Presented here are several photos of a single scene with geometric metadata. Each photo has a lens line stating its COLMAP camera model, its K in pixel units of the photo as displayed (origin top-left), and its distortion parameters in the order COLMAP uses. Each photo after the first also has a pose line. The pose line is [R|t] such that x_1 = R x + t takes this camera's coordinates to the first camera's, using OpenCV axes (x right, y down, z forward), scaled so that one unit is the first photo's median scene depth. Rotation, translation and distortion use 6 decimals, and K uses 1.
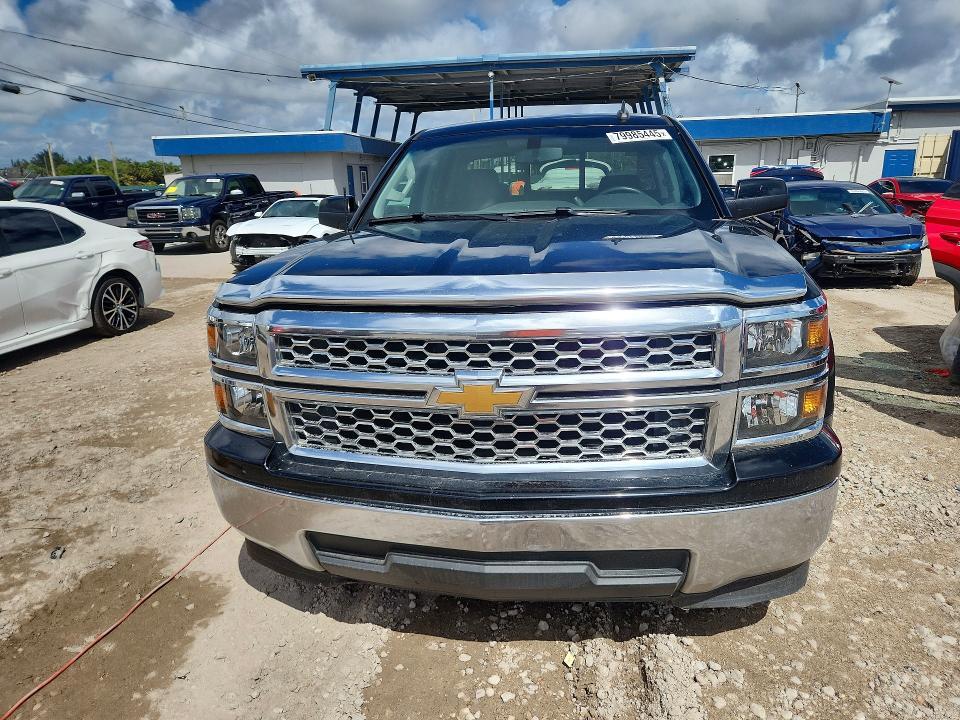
lens RADIAL K [[733.2, 0, 480.0], [0, 733.2, 360.0], [0, 0, 1]] dist [0.047397, -0.049890]
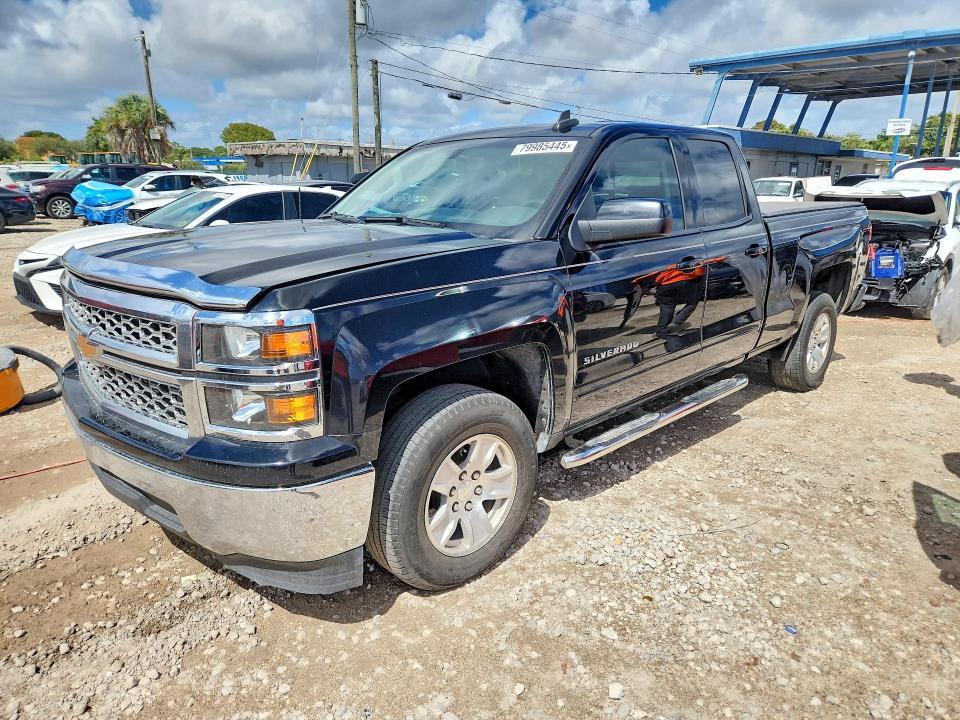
lens RADIAL K [[733.2, 0, 480.0], [0, 733.2, 360.0], [0, 0, 1]] dist [0.047397, -0.049890]
pose [[0.775116, 0.181344, -0.605235, 0.160716], [-0.172872, 0.982242, 0.072910, -0.017696], [0.607709, 0.048114, 0.792701, 0.040630]]
